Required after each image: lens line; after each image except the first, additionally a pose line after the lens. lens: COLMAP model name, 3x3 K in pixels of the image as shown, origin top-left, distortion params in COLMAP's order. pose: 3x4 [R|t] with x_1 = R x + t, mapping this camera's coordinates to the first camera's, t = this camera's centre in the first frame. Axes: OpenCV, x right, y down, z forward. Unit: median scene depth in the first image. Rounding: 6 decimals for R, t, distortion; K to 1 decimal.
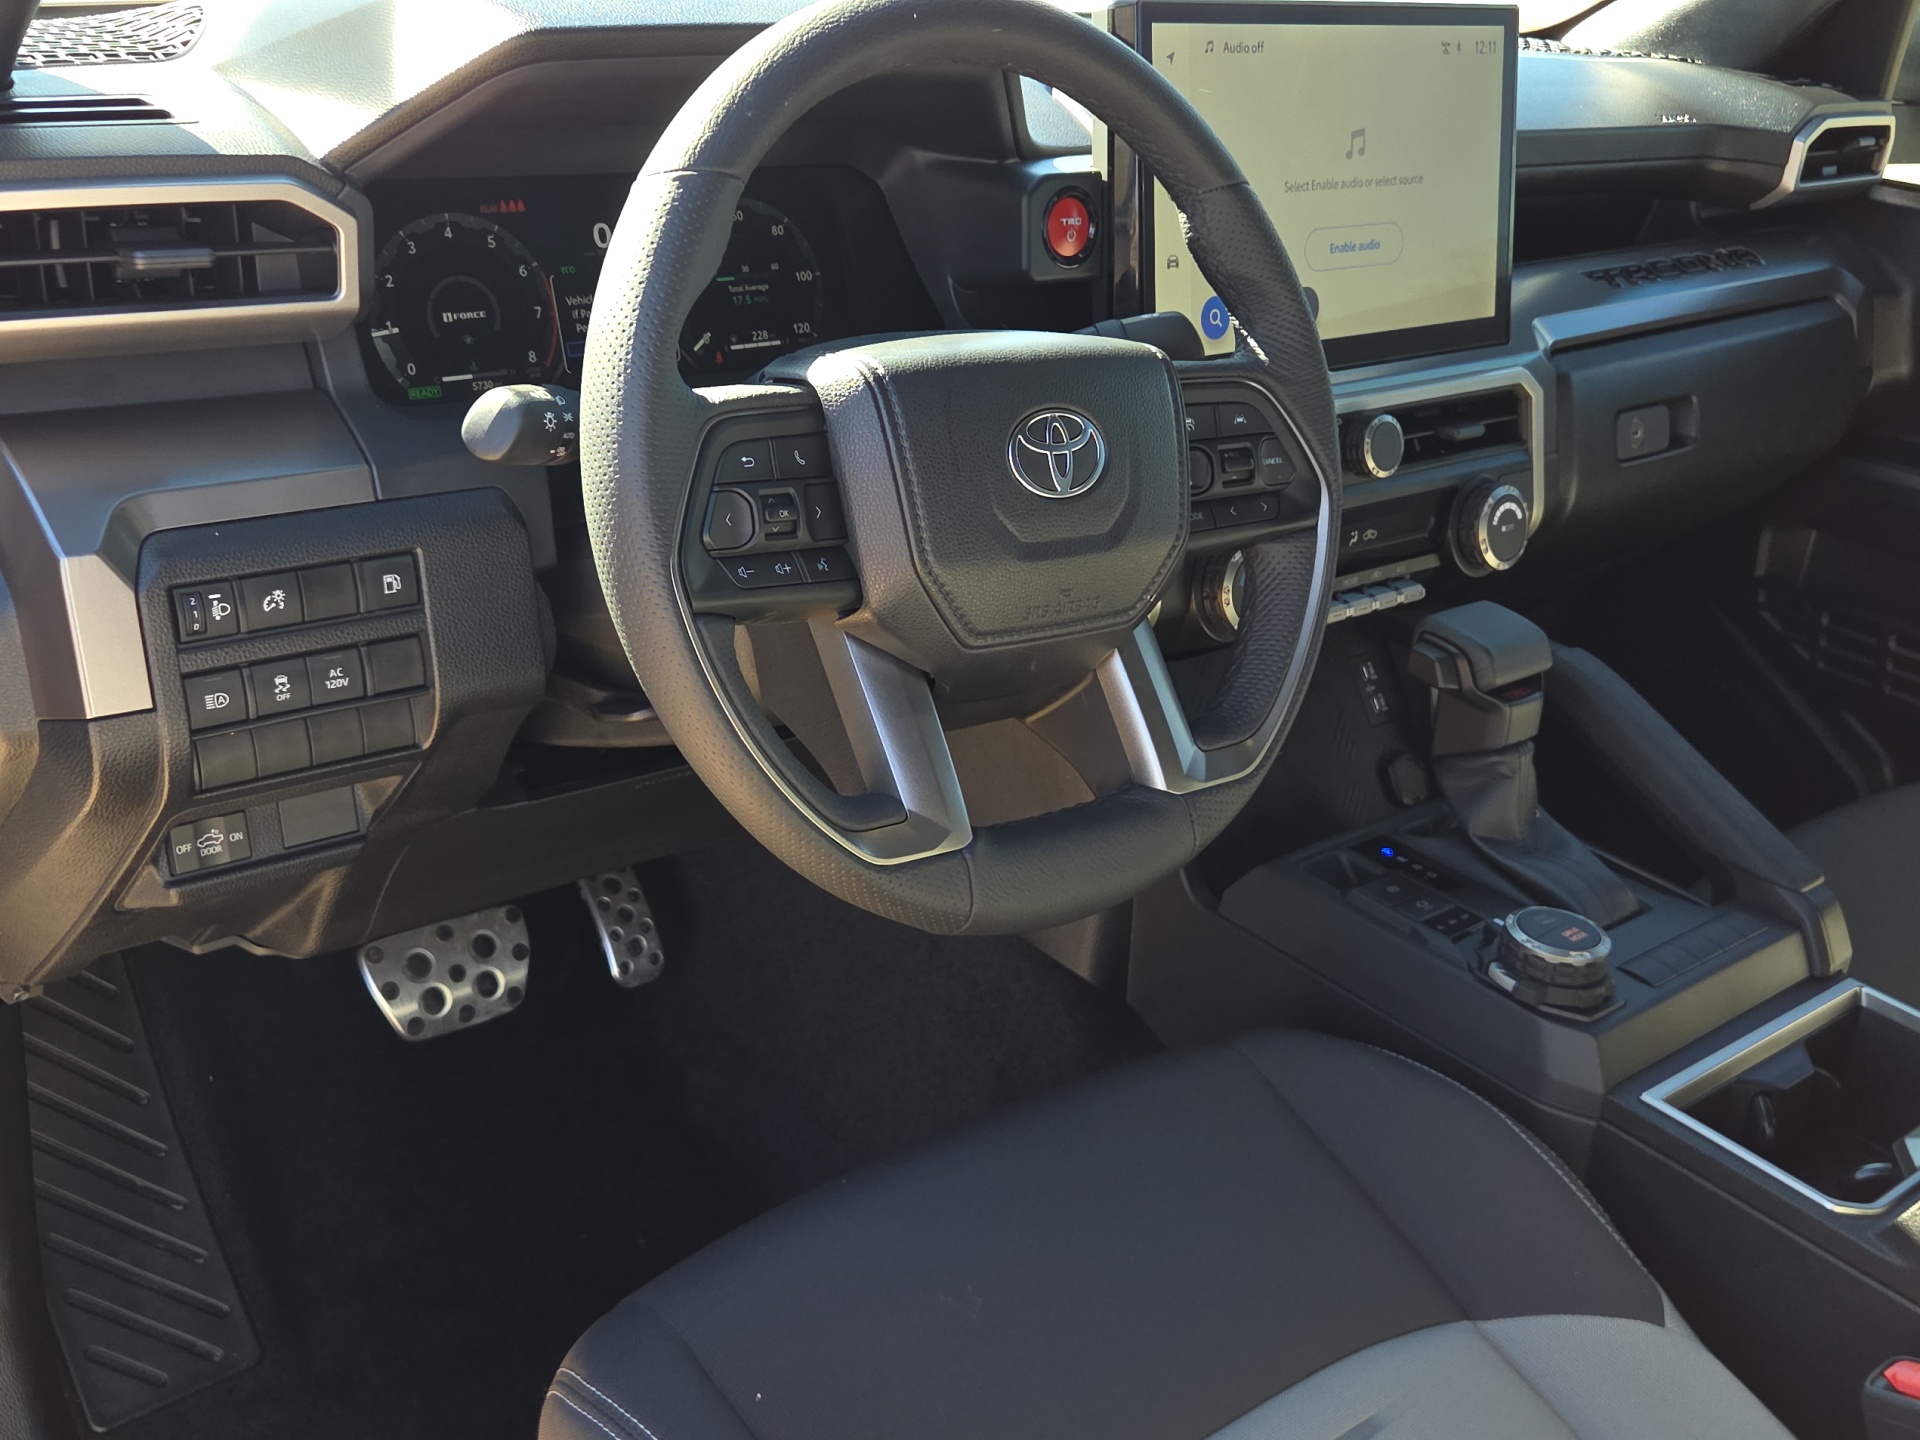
lens RADIAL K [[2095.9, 0, 989.2], [0, 2095.9, 700.6], [0, 0, 1]] dist [0.056196, 0.000000]
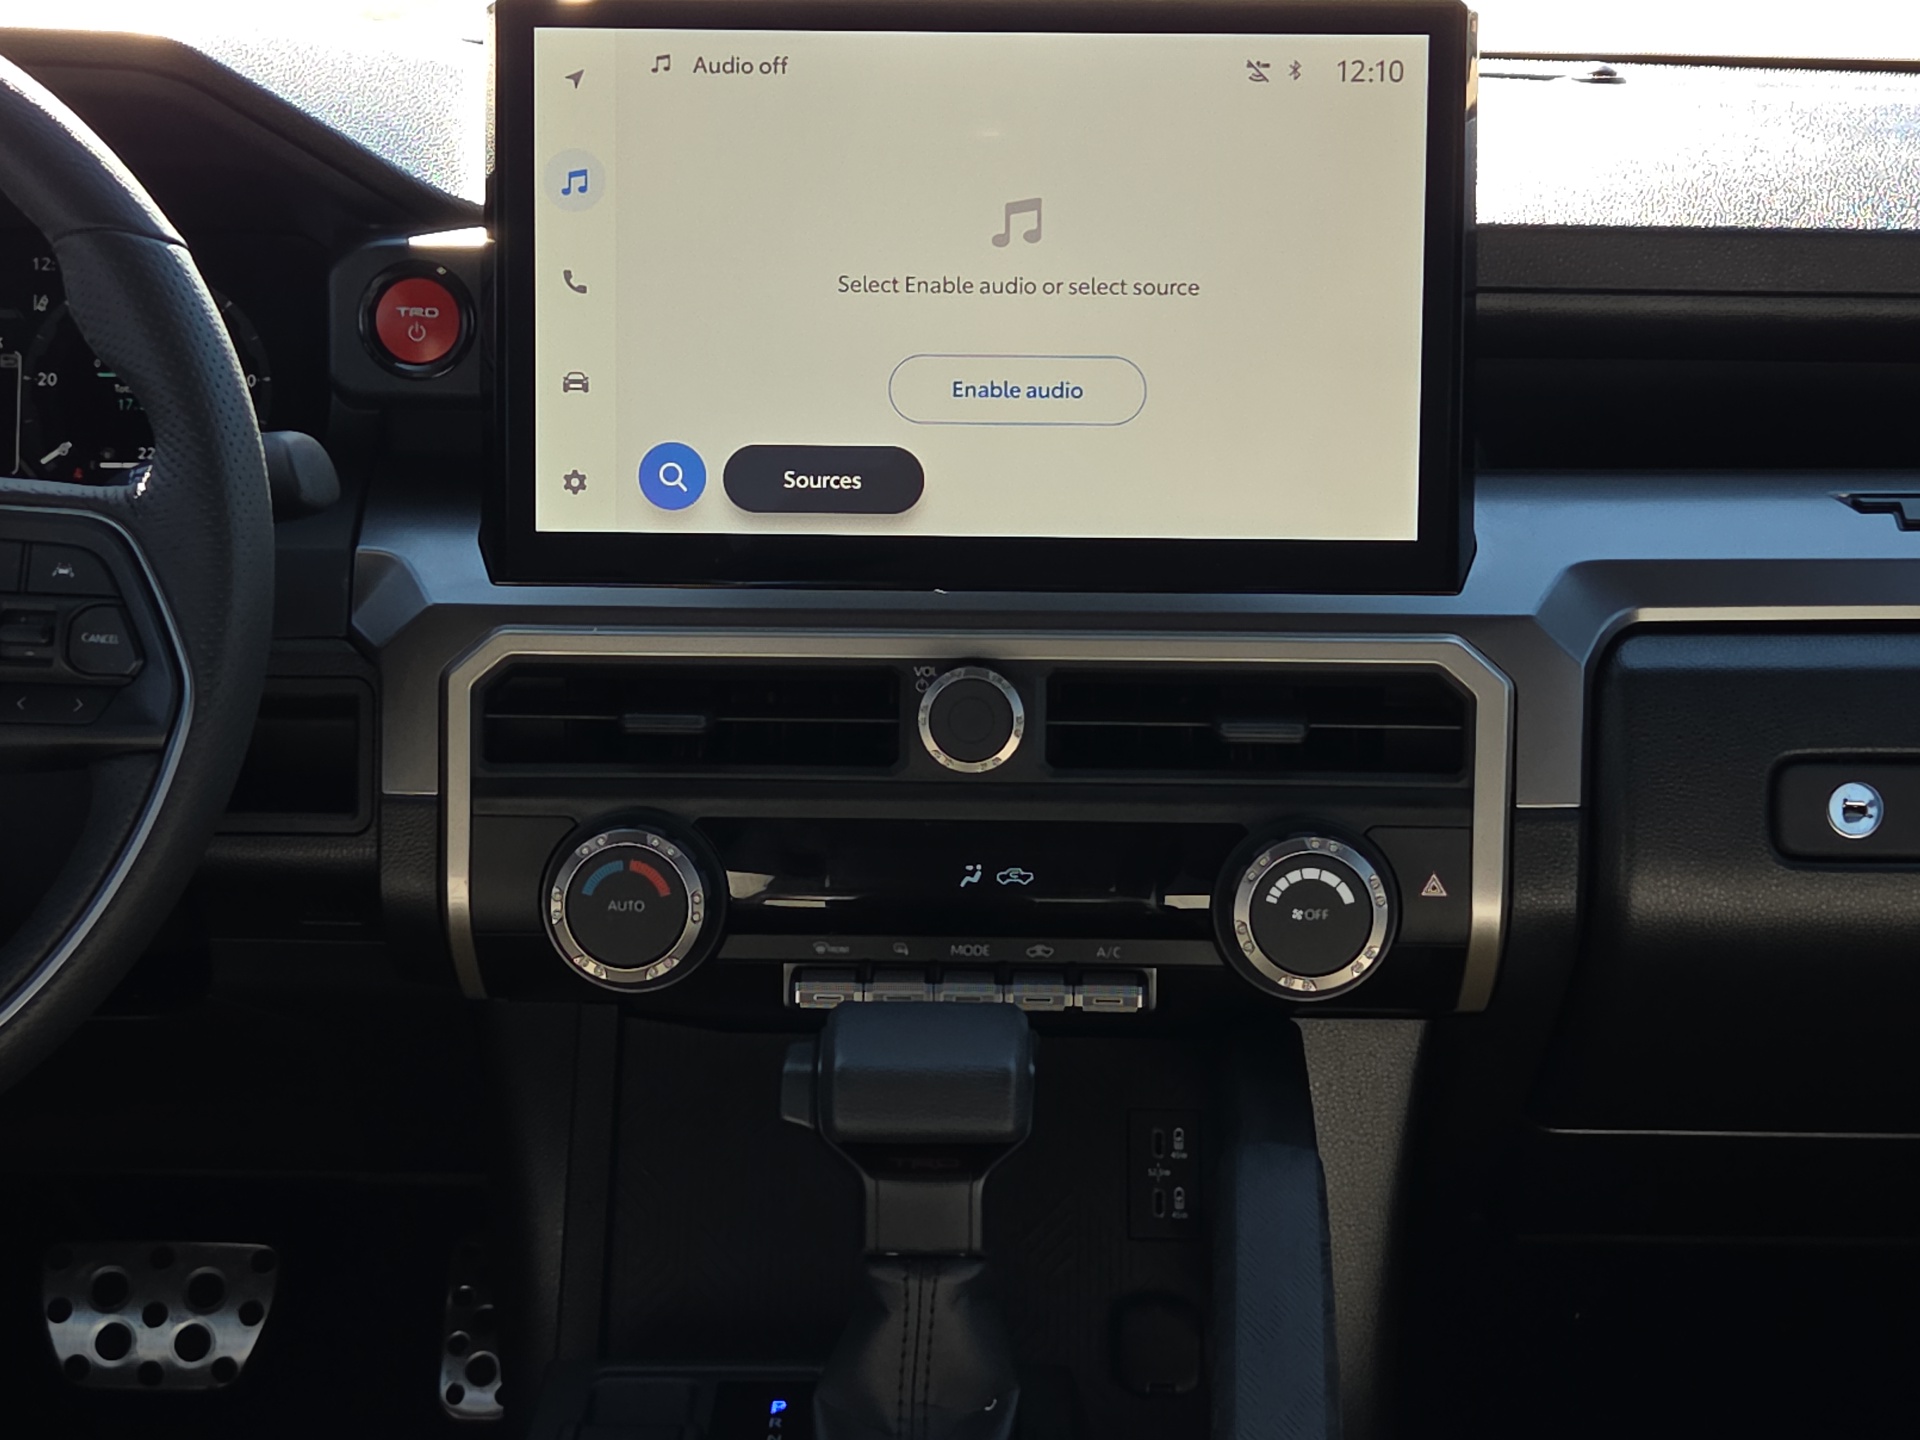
lens RADIAL K [[3289.2, 0, 982.5], [0, 3289.2, 663.6], [0, 0, 1]] dist [0.095391, 0.000000]
pose [[0.732733, 0.096167, -0.673688, 0.953217], [-0.207870, 0.974279, -0.087013, -0.067693], [0.647992, 0.203797, 0.733876, 0.385958]]
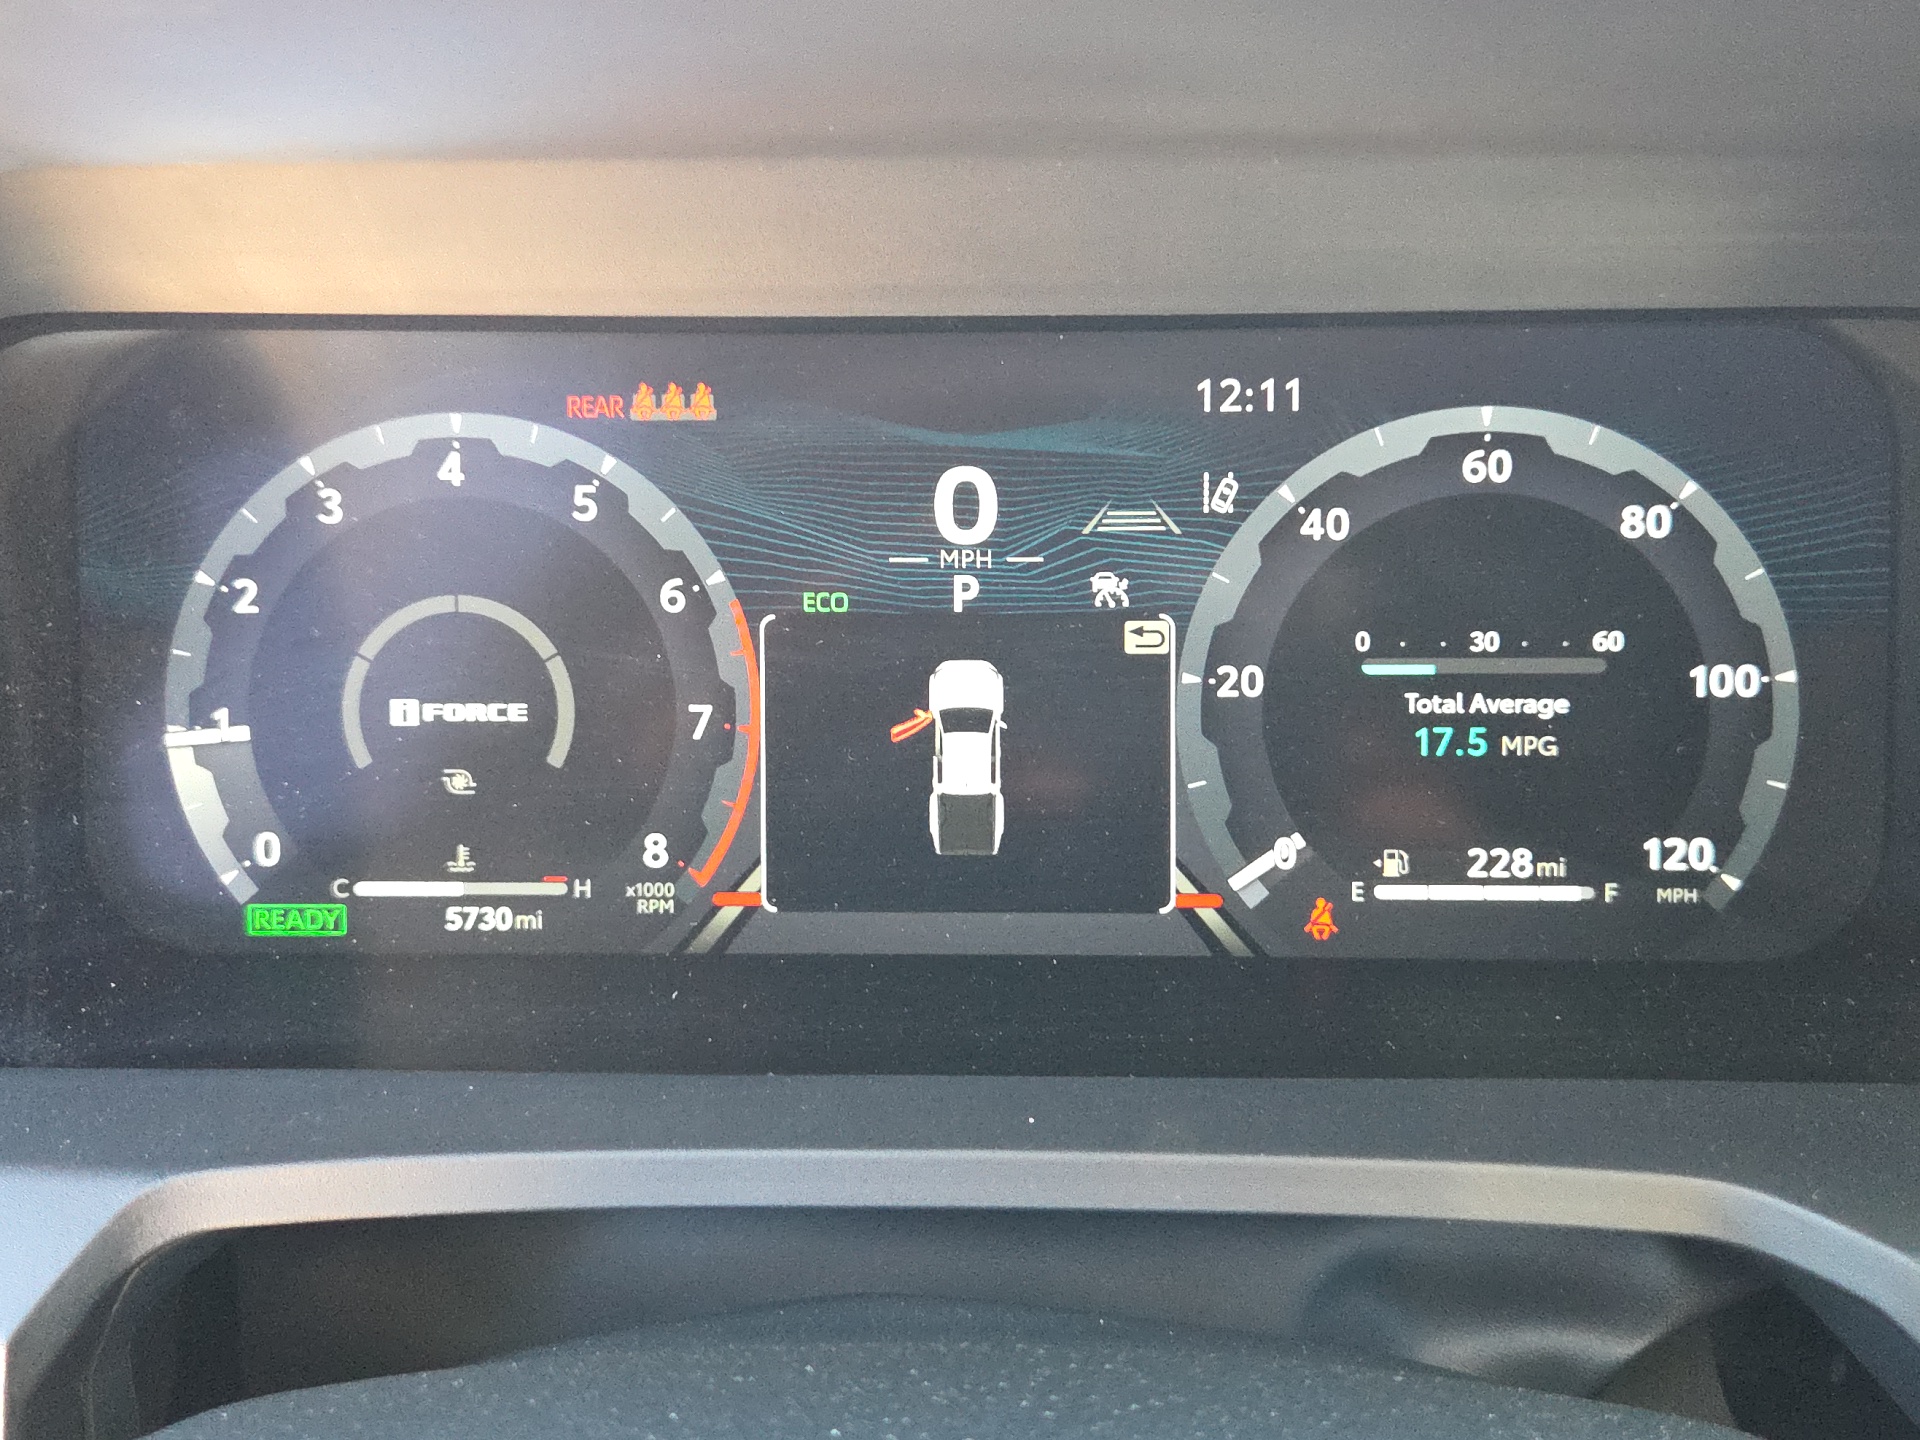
lens RADIAL K [[1505.3, 0, 962.8], [0, 1505.3, 725.1], [0, 0, 1]] dist [0.024995, -0.004444]
pose [[0.729473, 0.161393, -0.664697, -0.027169], [-0.199517, 0.979712, 0.018921, -0.196073], [0.654265, 0.118815, 0.746874, 0.848643]]
